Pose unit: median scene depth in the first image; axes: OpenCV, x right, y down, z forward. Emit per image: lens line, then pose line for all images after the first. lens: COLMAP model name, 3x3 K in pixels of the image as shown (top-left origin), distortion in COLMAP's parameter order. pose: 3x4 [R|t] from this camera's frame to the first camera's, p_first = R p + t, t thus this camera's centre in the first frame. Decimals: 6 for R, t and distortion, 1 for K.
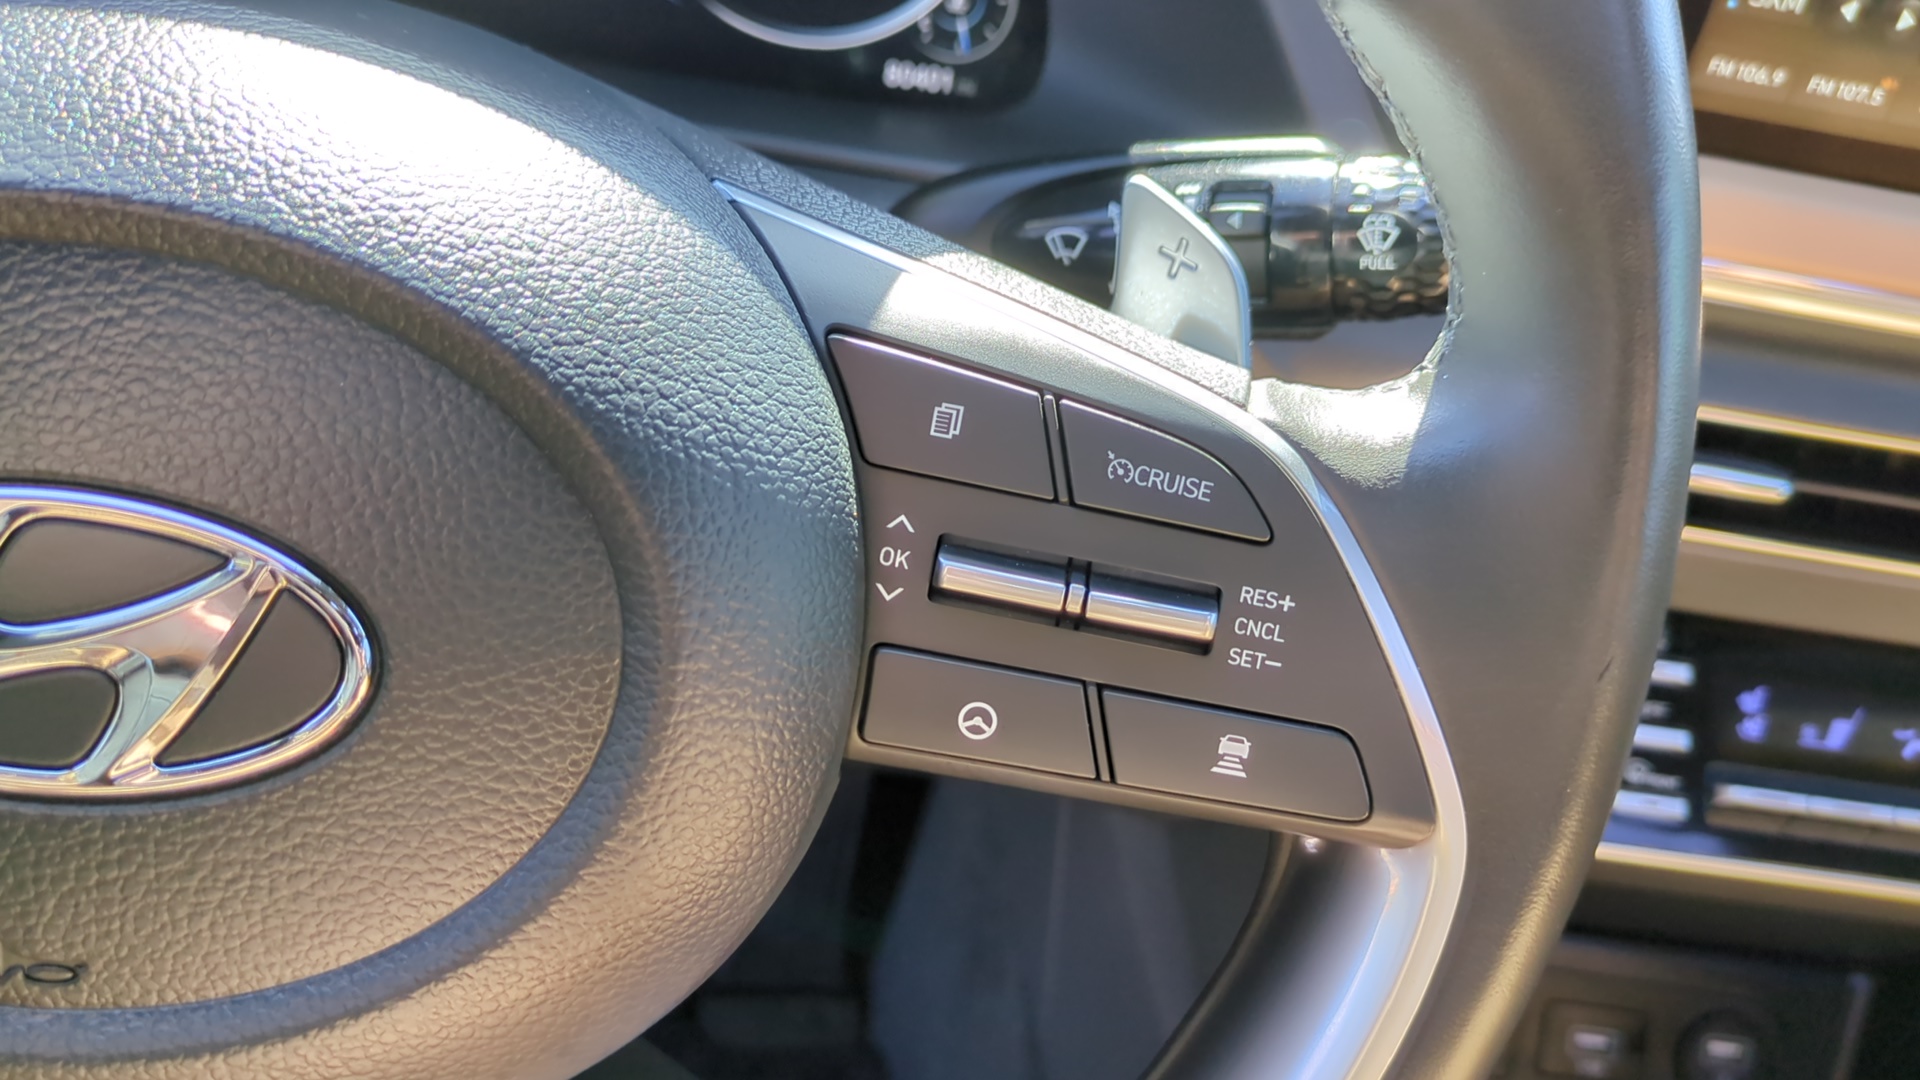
lens RADIAL K [[1673.2, 0, 963.3], [0, 1673.2, 533.7], [0, 0, 1]] dist [-0.014521, -0.011780]
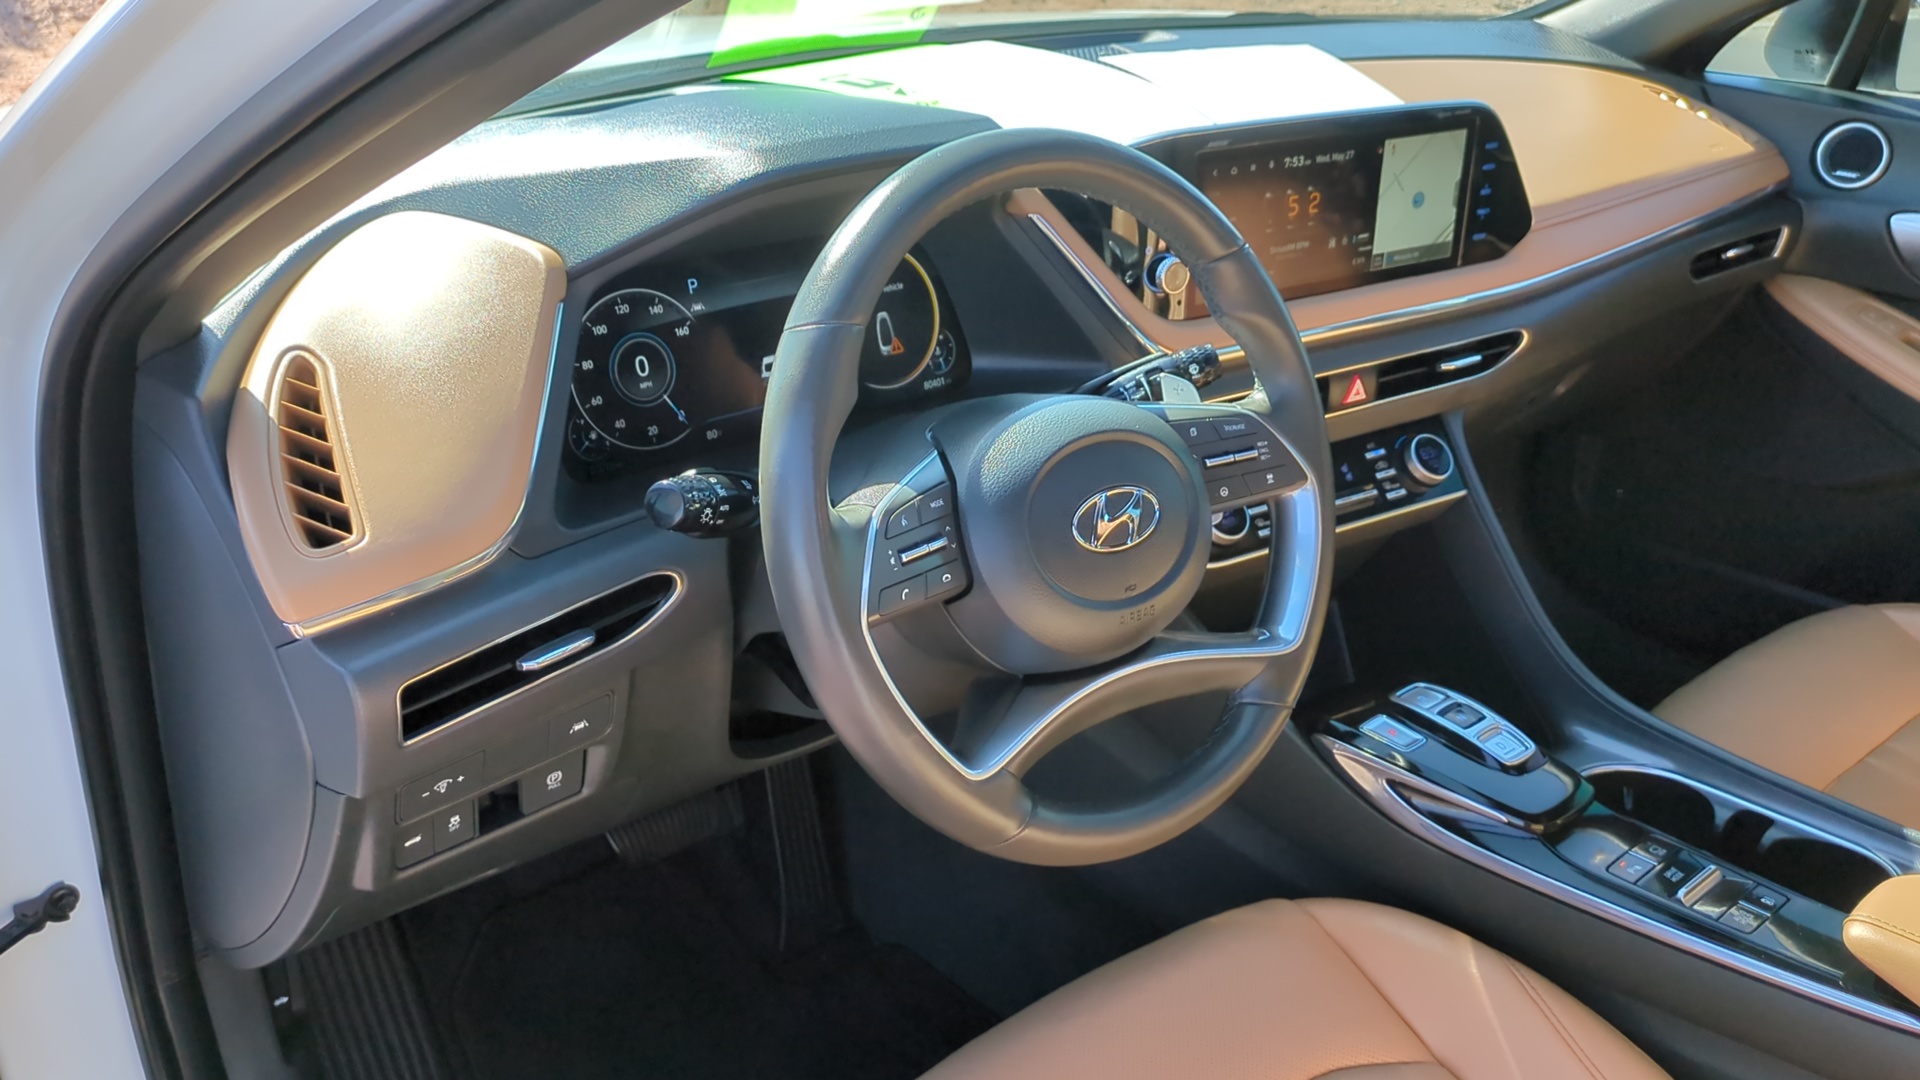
lens RADIAL K [[1652.8, 0, 960.0], [0, 1652.8, 540.0], [0, 0, 1]] dist [0.067423, -0.112331]
pose [[0.819107, -0.371659, 0.436960, -2.108765], [0.419467, 0.907658, -0.014303, -0.003133], [-0.391294, 0.195006, 0.899367, -2.211952]]
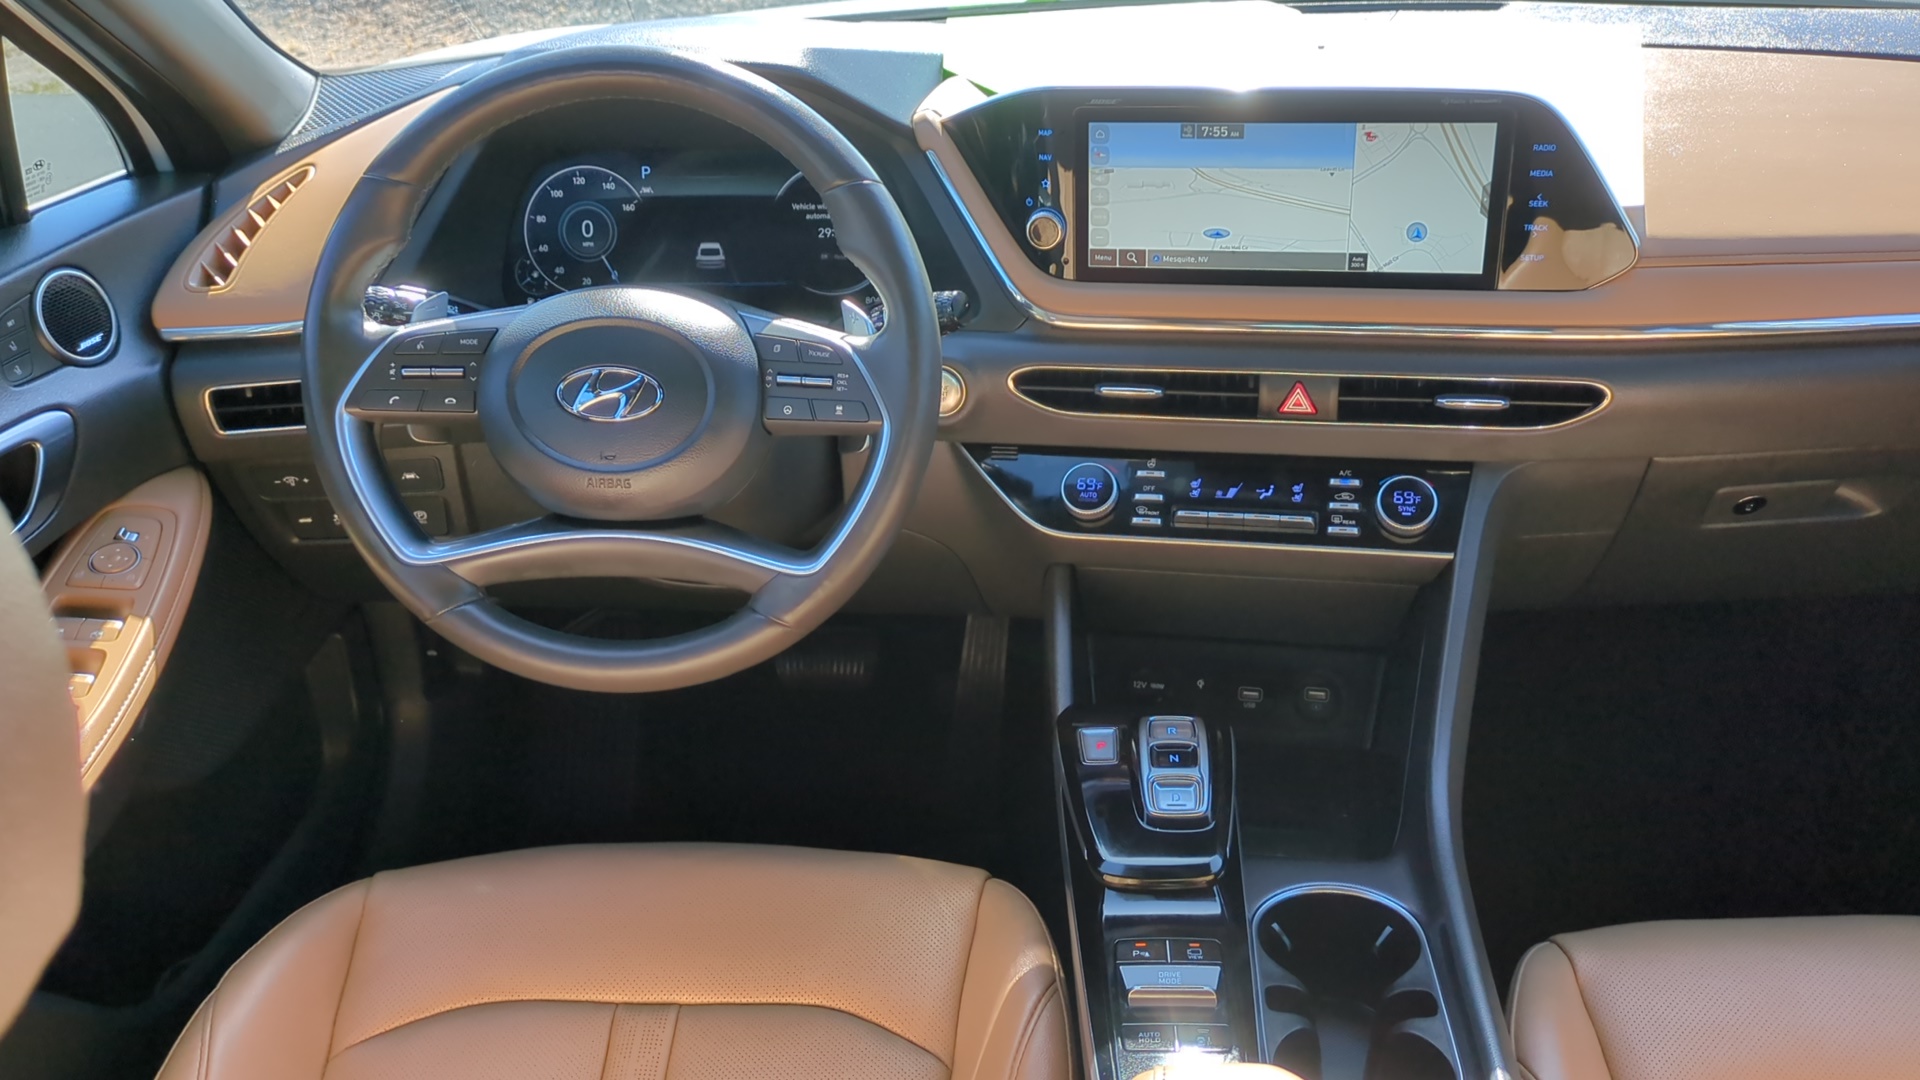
lens RADIAL K [[1609.8, 0, 960.0], [0, 1609.8, 540.0], [0, 0, 1]] dist [0.035773, 0.001068]
pose [[0.964027, -0.106415, -0.243574, 1.269085], [0.061542, 0.980821, -0.184938, 1.102444], [0.258583, 0.163296, 0.952087, -2.572094]]
